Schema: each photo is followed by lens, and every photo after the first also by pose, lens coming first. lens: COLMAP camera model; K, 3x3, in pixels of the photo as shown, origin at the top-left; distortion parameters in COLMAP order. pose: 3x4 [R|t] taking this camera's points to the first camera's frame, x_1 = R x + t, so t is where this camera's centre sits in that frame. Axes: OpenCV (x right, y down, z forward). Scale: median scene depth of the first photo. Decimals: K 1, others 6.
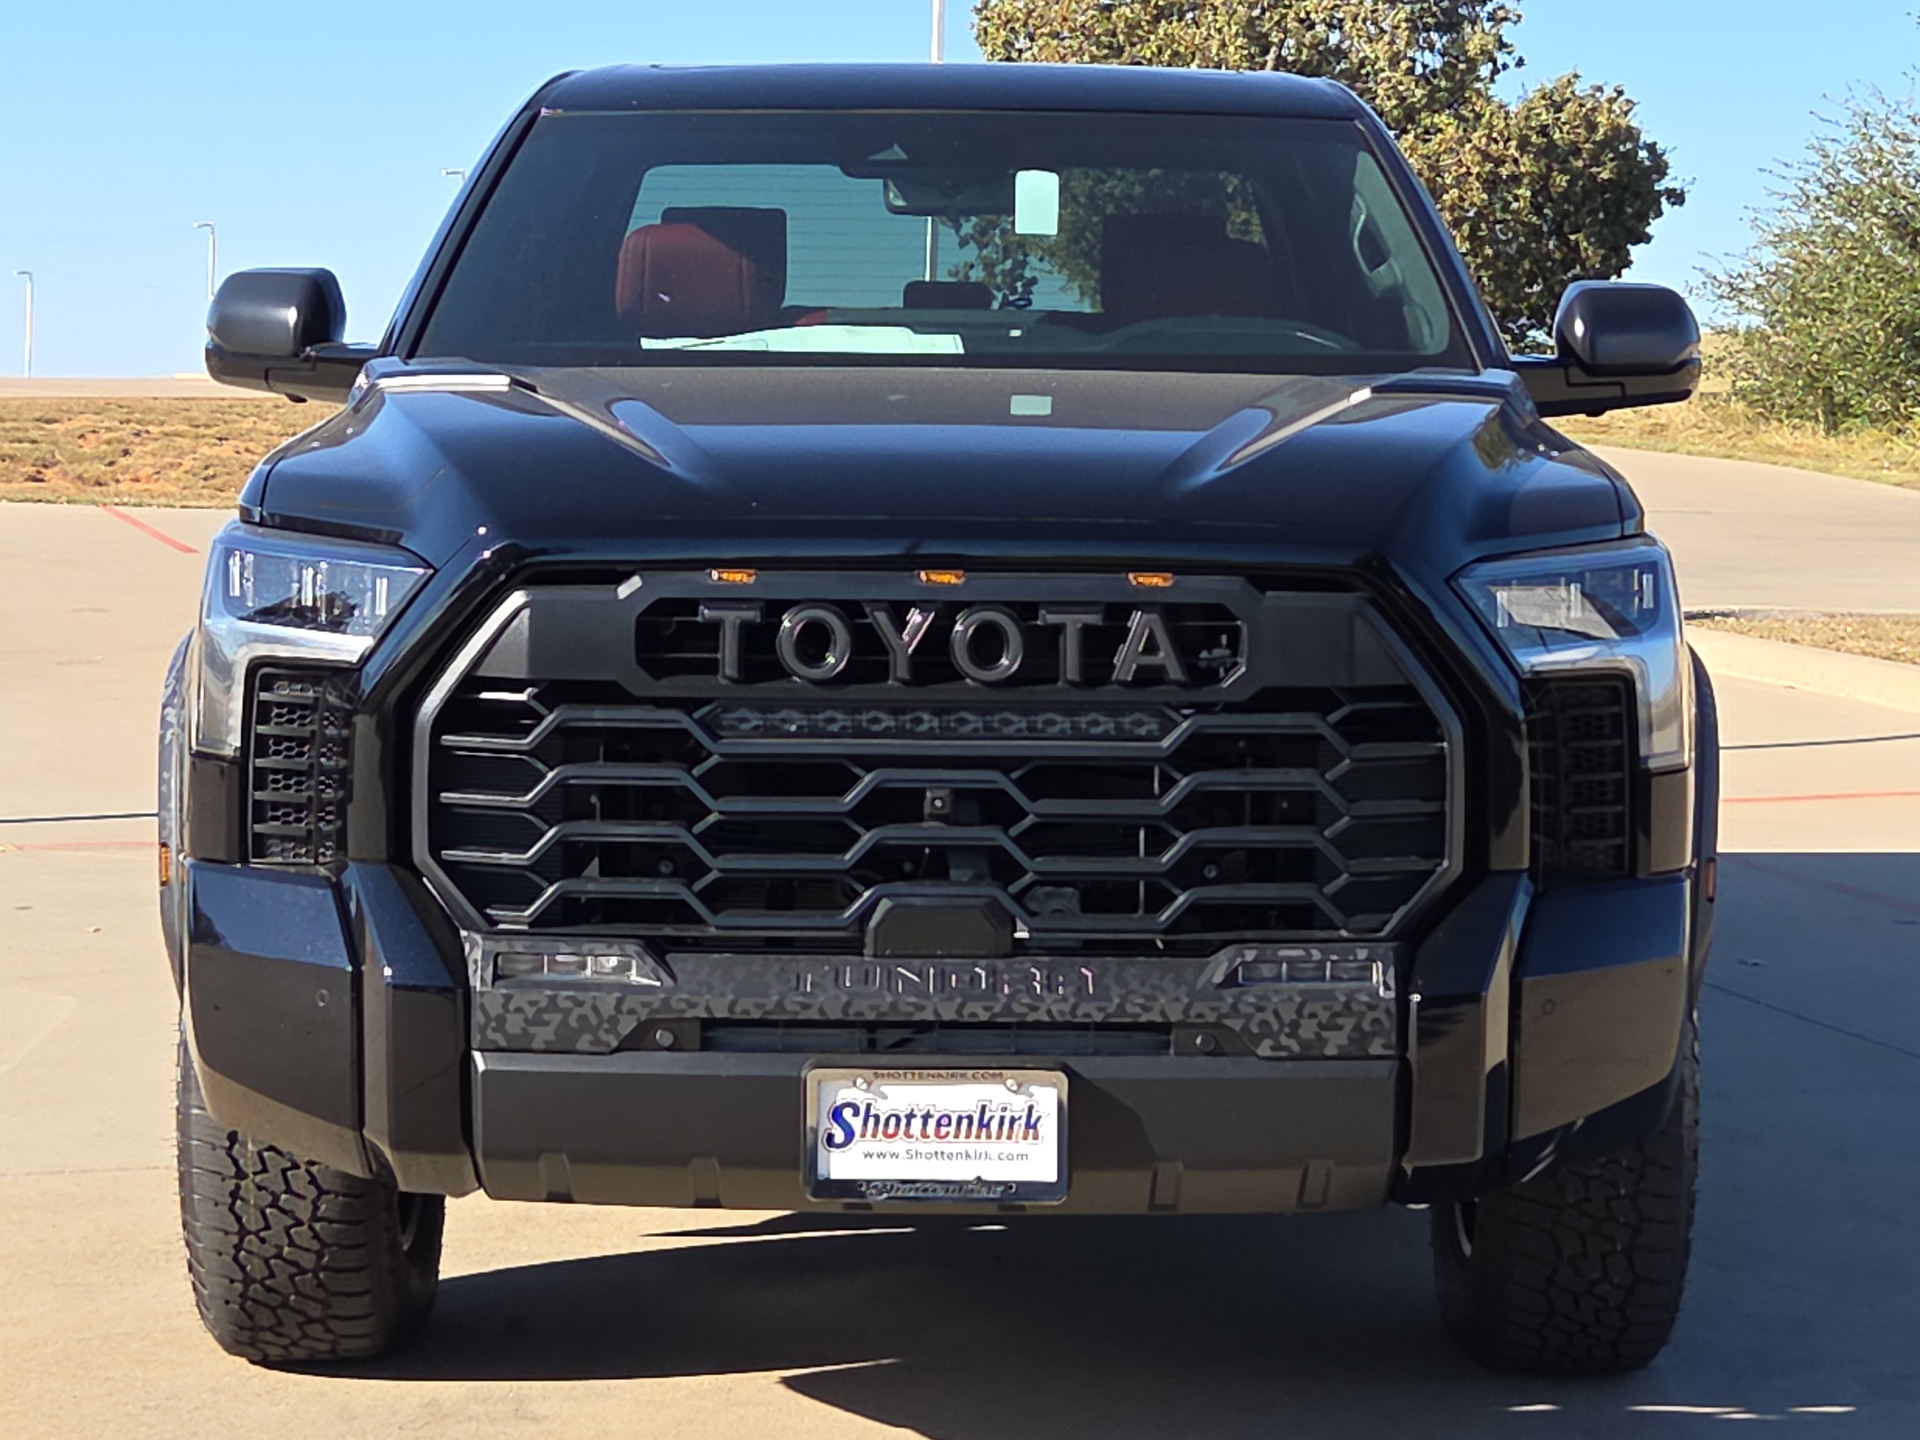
lens RADIAL K [[3548.4, 0, 957.8], [0, 3548.4, 732.6], [0, 0, 1]] dist [0.158832, 0.000000]
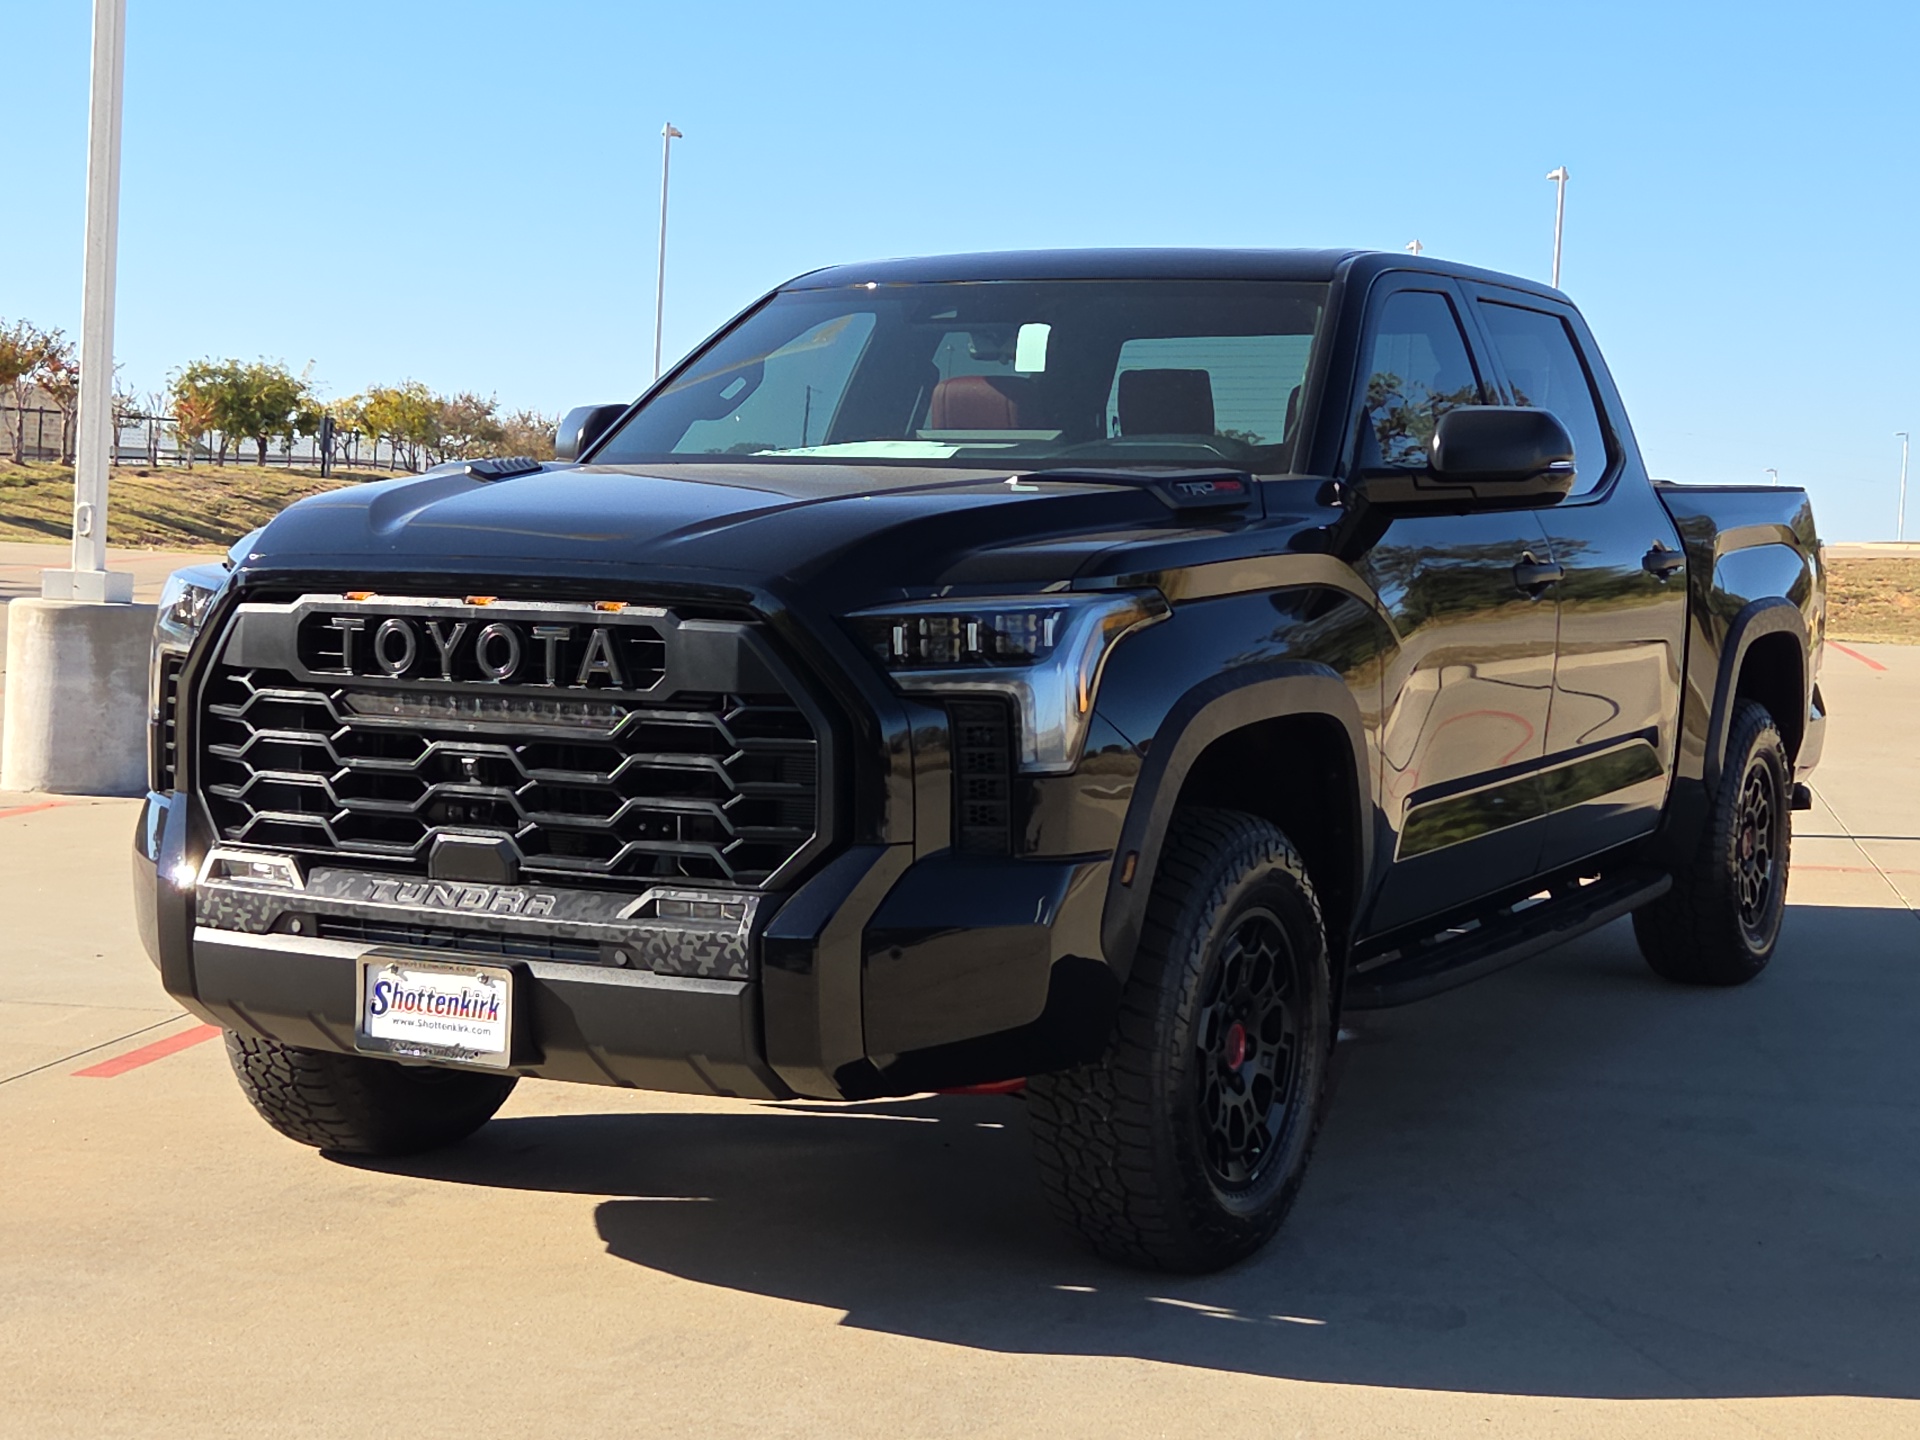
lens RADIAL K [[2723.8, 0, 963.9], [0, 2723.8, 705.7], [0, 0, 1]] dist [-0.043680, 0.000000]
pose [[0.929162, 0.040573, -0.367439, 0.548251], [-0.053409, 0.998264, -0.024828, 0.011956], [0.365794, 0.042694, 0.929716, 0.103933]]
